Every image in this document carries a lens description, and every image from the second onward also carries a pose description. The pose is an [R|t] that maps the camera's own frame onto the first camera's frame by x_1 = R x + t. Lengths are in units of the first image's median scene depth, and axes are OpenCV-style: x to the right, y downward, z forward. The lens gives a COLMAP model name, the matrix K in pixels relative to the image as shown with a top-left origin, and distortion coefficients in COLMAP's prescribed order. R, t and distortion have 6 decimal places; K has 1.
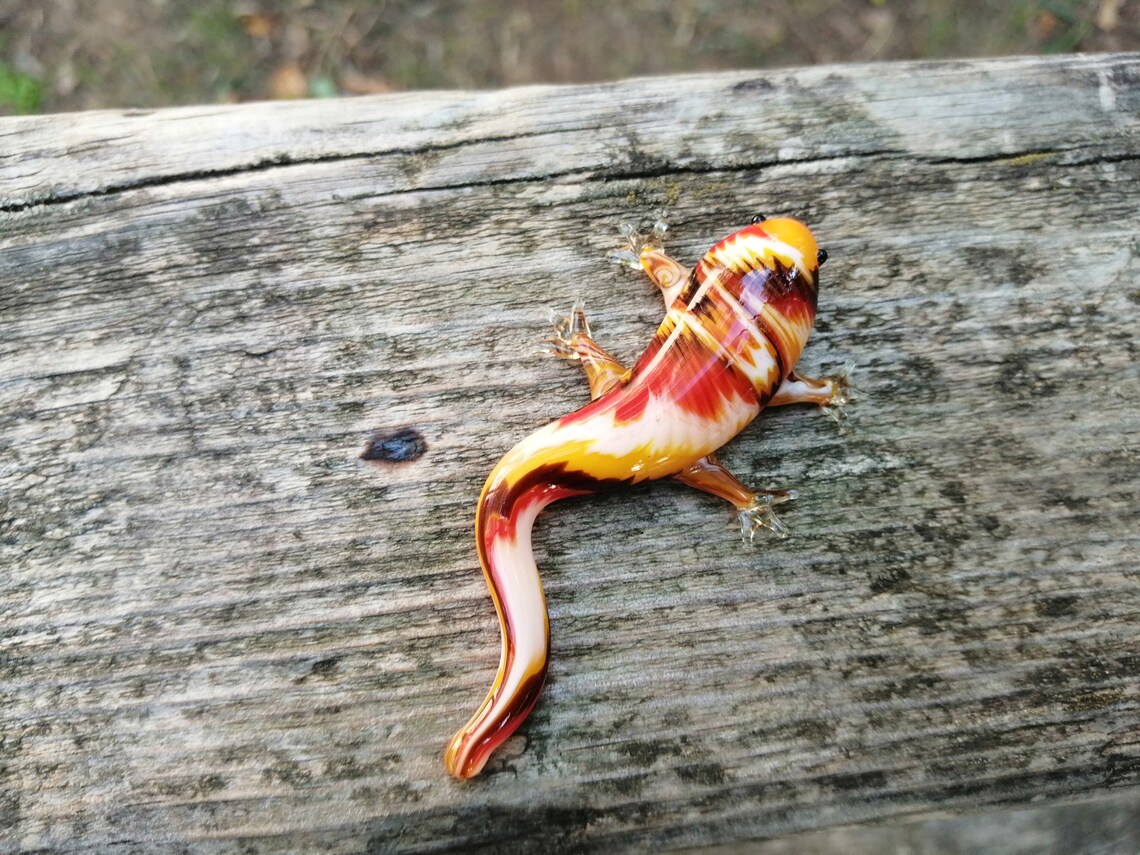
lens RADIAL K [[949.3, 0, 570.0], [0, 949.3, 427.5], [0, 0, 1]] dist [0.023108, -0.151525]
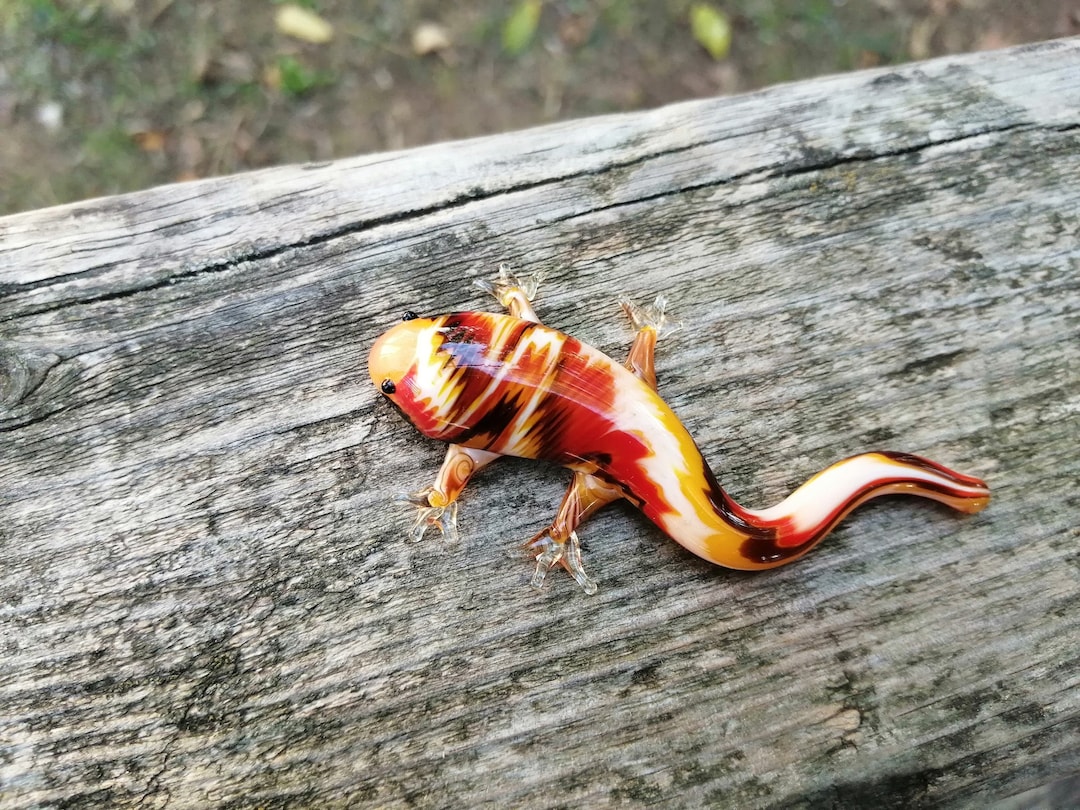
lens RADIAL K [[899.3, 0, 540.0], [0, 899.3, 405.0], [0, 0, 1]] dist [0.023108, -0.151525]
pose [[0.986614, -0.138046, 0.086815, -0.384157], [0.144754, 0.986514, -0.076400, 0.029734], [-0.075097, 0.087944, 0.993291, 0.055130]]
